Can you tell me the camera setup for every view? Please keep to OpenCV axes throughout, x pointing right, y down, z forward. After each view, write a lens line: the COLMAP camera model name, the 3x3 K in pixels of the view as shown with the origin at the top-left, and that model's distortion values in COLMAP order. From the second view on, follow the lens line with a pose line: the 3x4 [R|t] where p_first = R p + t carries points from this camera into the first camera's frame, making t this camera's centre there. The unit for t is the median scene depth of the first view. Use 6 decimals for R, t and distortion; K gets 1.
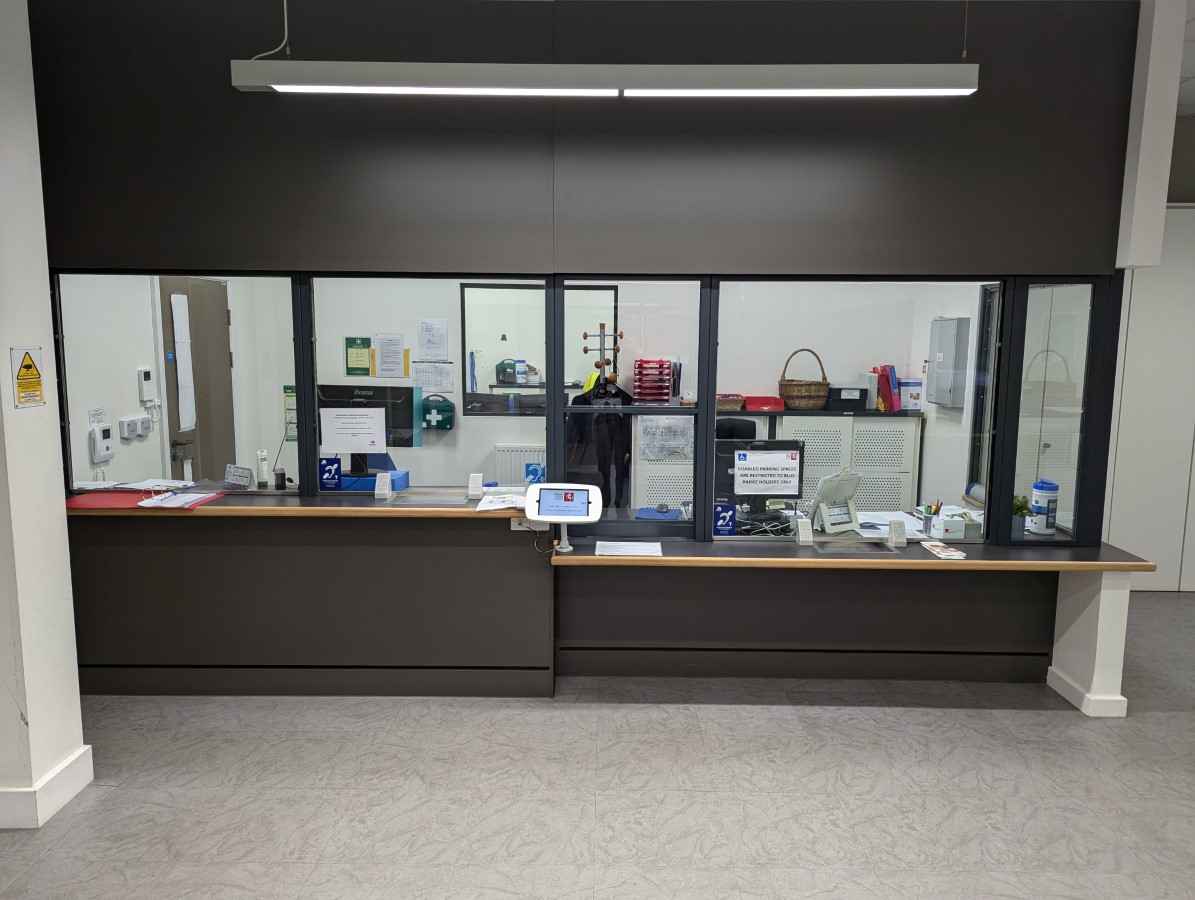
lens RADIAL K [[846.7, 0, 600.1], [0, 846.7, 449.4], [0, 0, 1]] dist [0.071977, -0.072885]
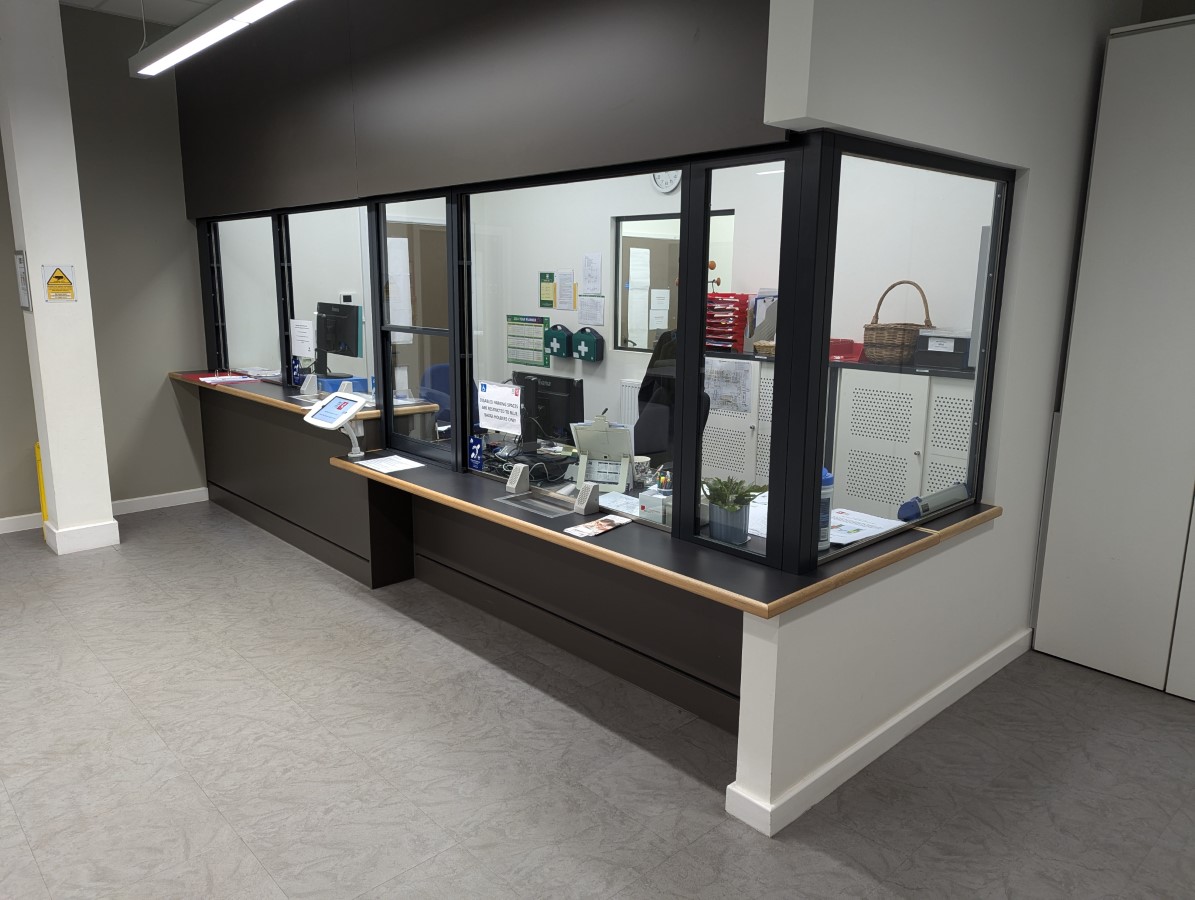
lens RADIAL K [[846.7, 0, 600.1], [0, 846.7, 449.4], [0, 0, 1]] dist [0.071977, -0.072885]
pose [[0.682437, 0.141066, -0.717203, 0.928541], [-0.103621, 0.989962, 0.096116, -0.026416], [0.723563, 0.008724, 0.690204, 0.452360]]
